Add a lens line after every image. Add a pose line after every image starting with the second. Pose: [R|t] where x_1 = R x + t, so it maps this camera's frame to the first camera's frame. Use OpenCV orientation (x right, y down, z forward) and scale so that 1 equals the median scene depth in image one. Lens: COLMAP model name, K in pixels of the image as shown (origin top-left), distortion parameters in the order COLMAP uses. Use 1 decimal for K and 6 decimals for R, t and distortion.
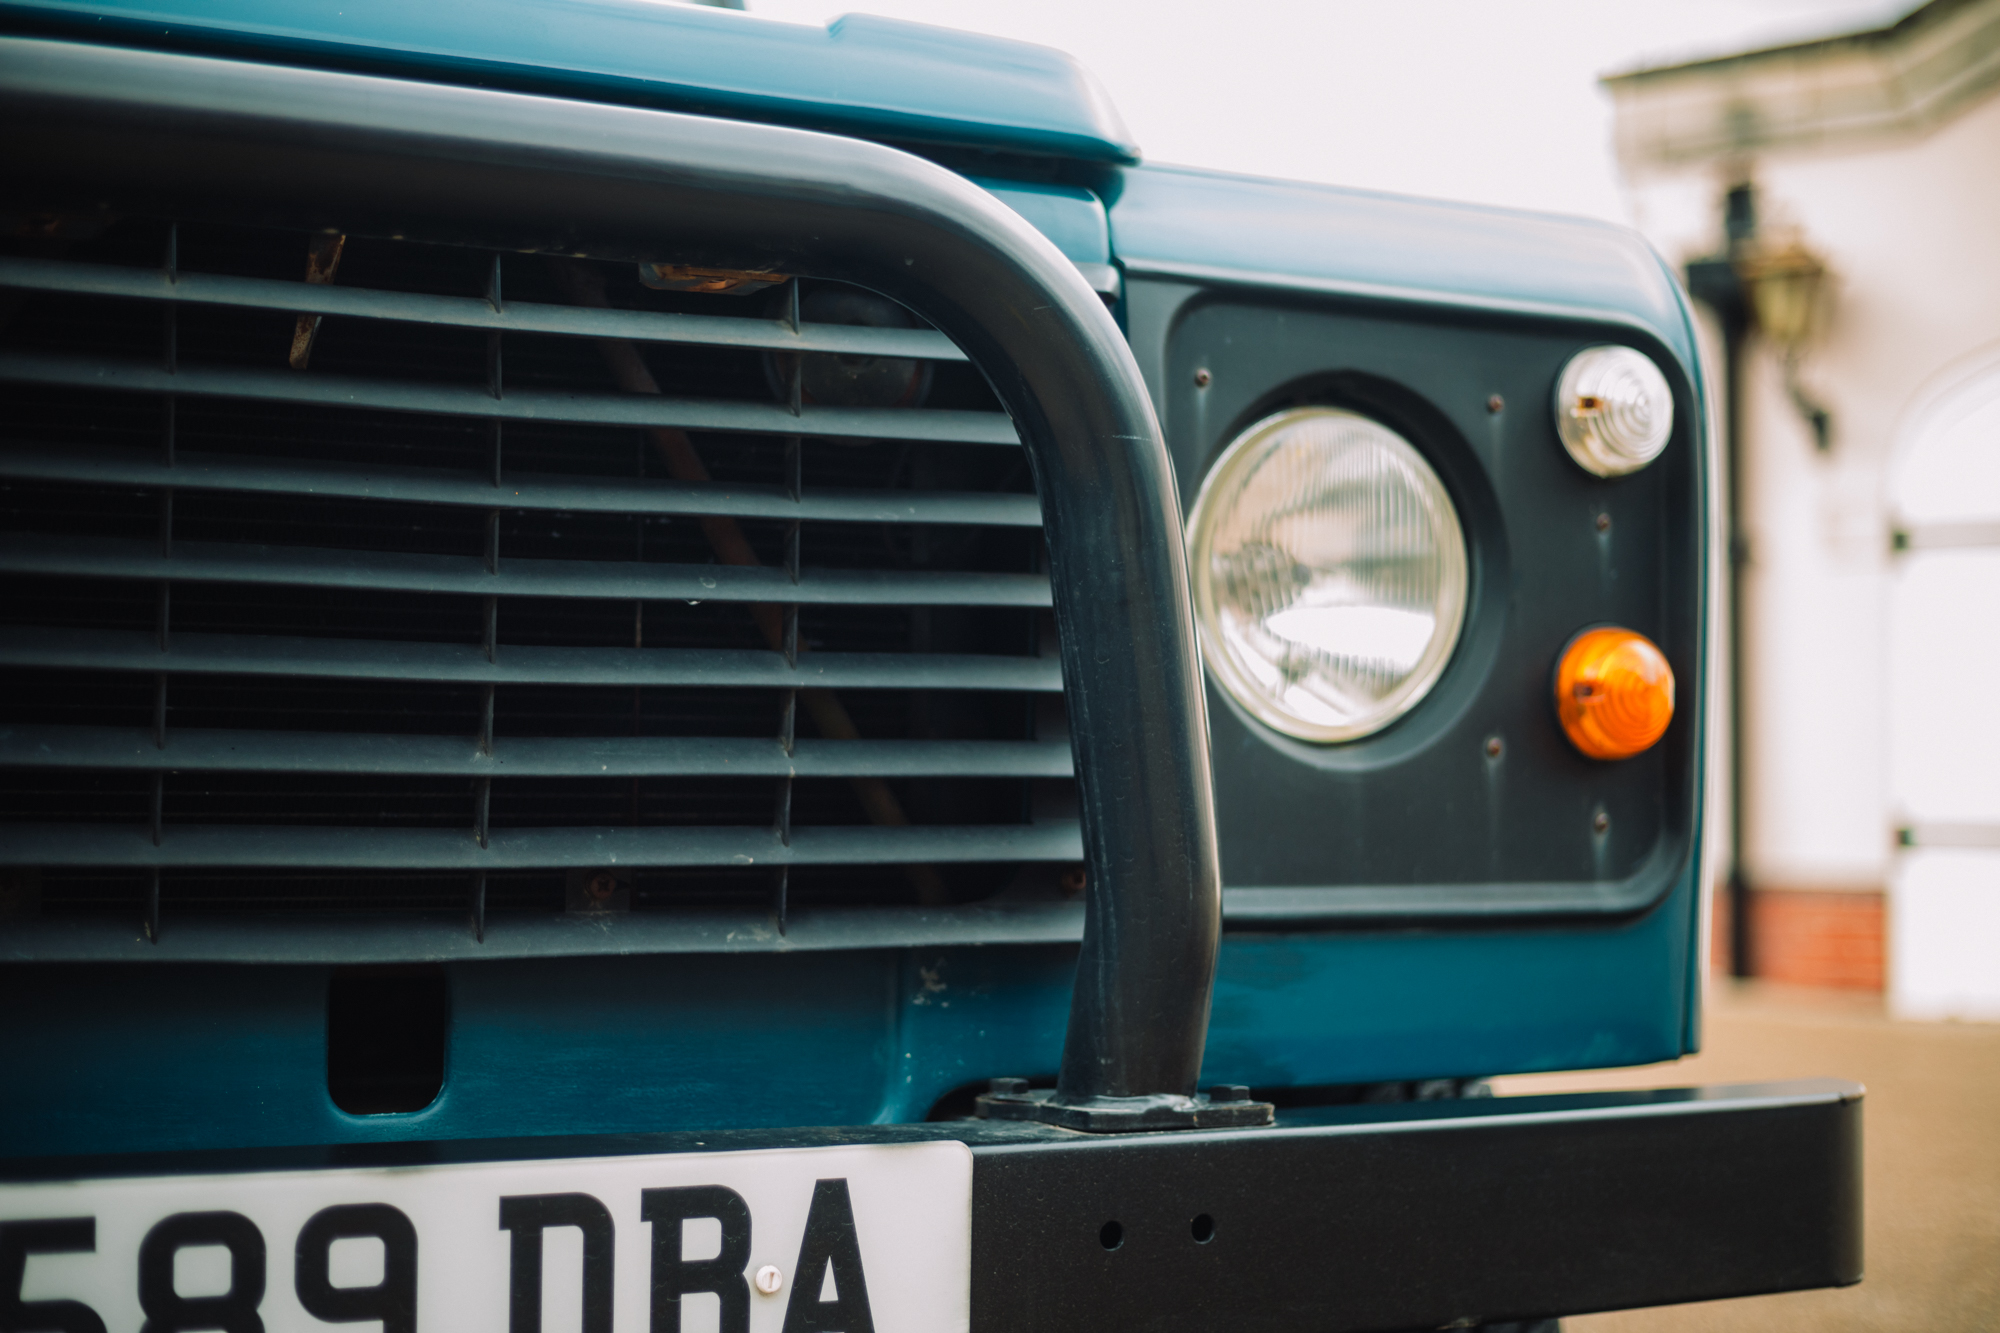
lens RADIAL K [[2931.2, 0, 922.4], [0, 2931.2, 669.6], [0, 0, 1]] dist [-0.078922, -0.175692]
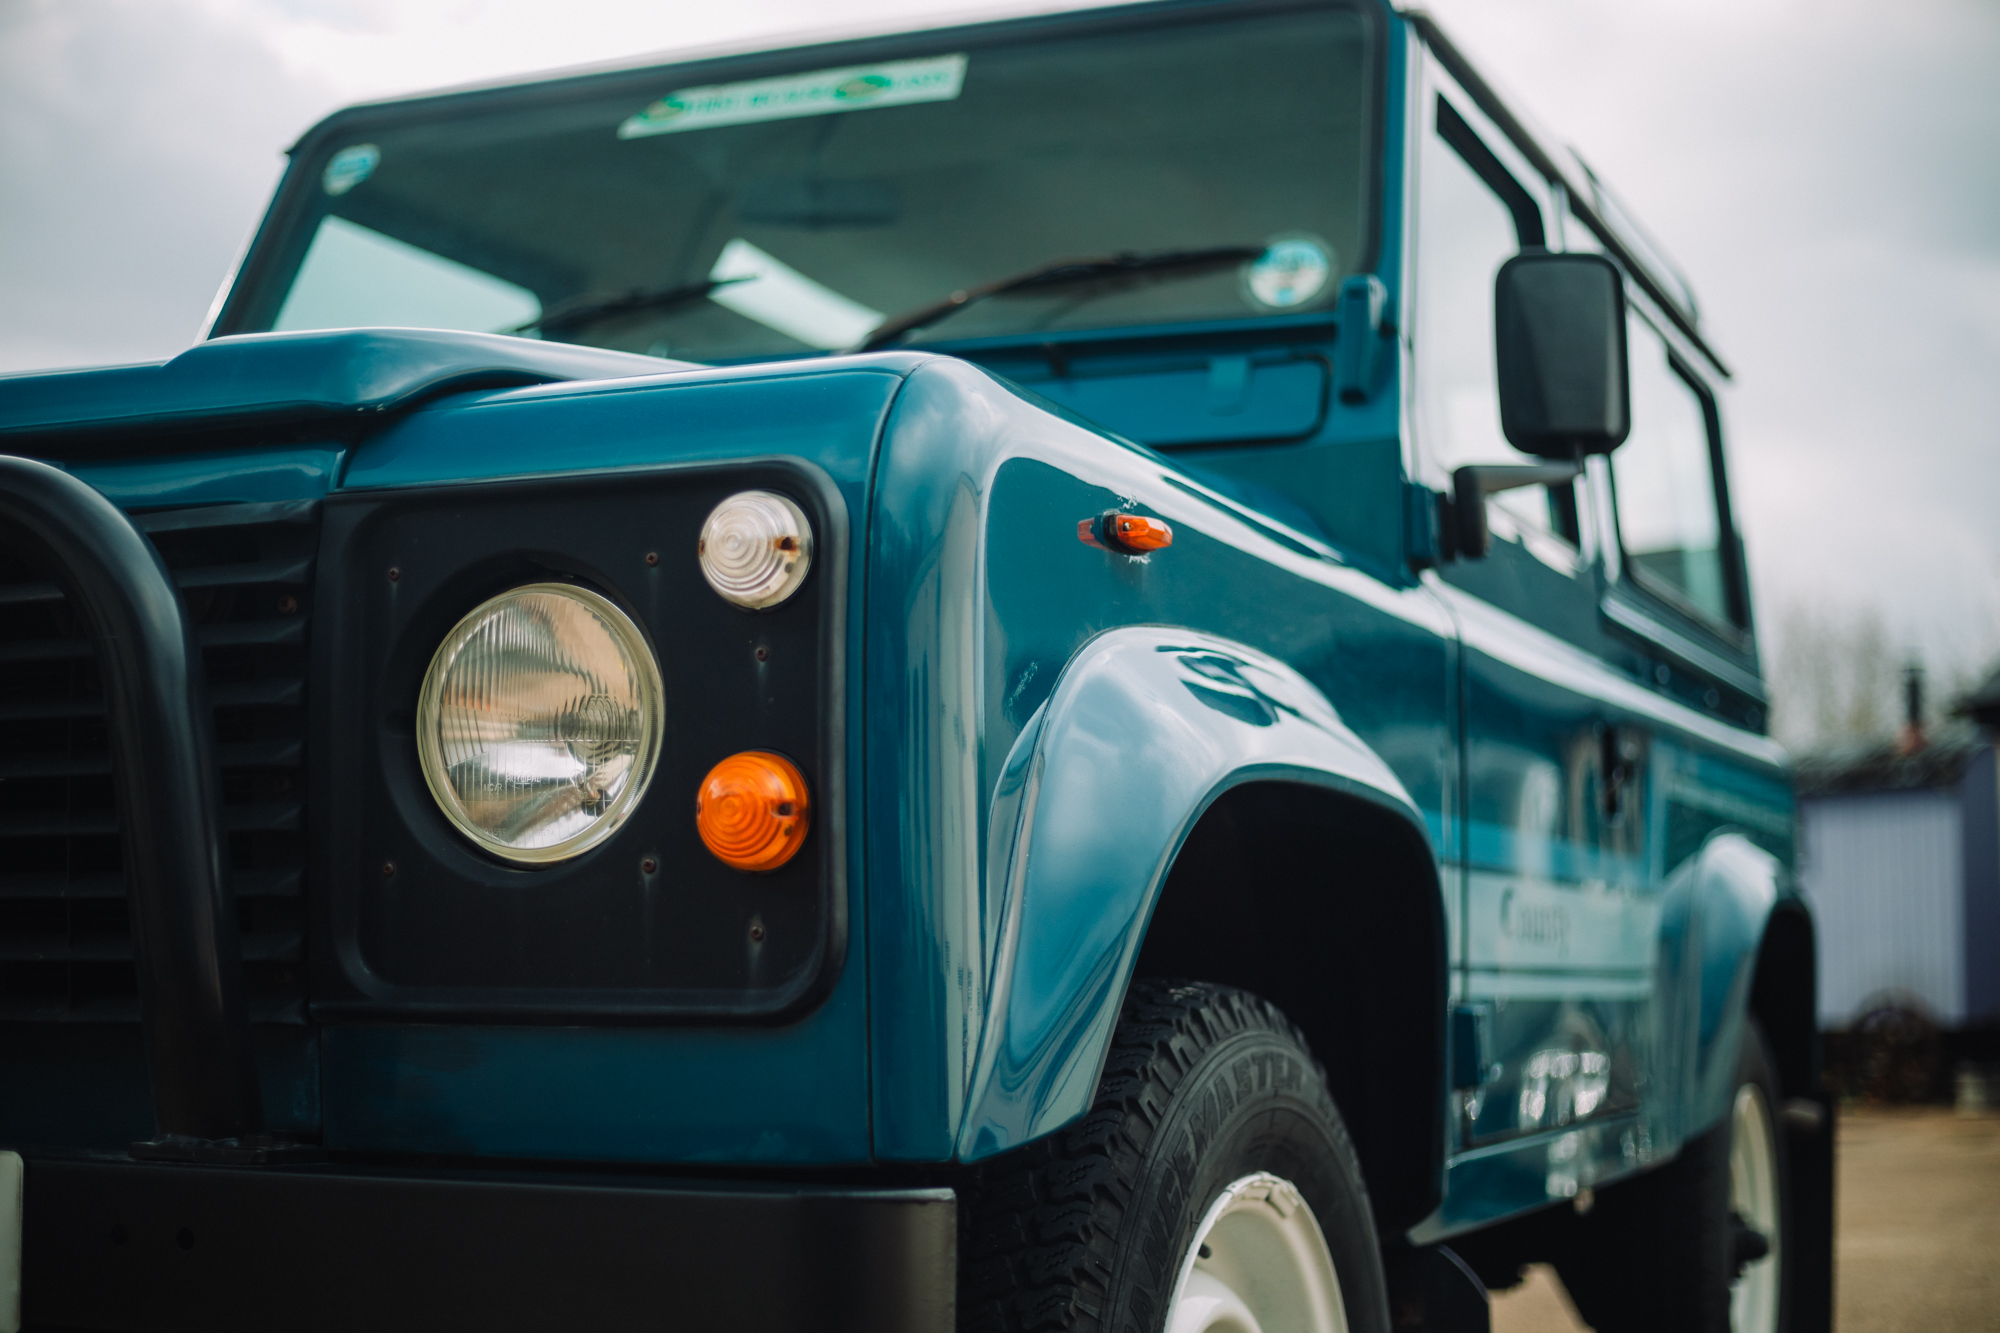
lens RADIAL K [[2931.2, 0, 922.4], [0, 2931.2, 669.6], [0, 0, 1]] dist [-0.078922, -0.175692]
pose [[0.628502, -0.094293, -0.772072, 1.122357], [0.027368, 0.994691, -0.099203, 0.066250], [0.777327, 0.041219, 0.627745, 0.375710]]
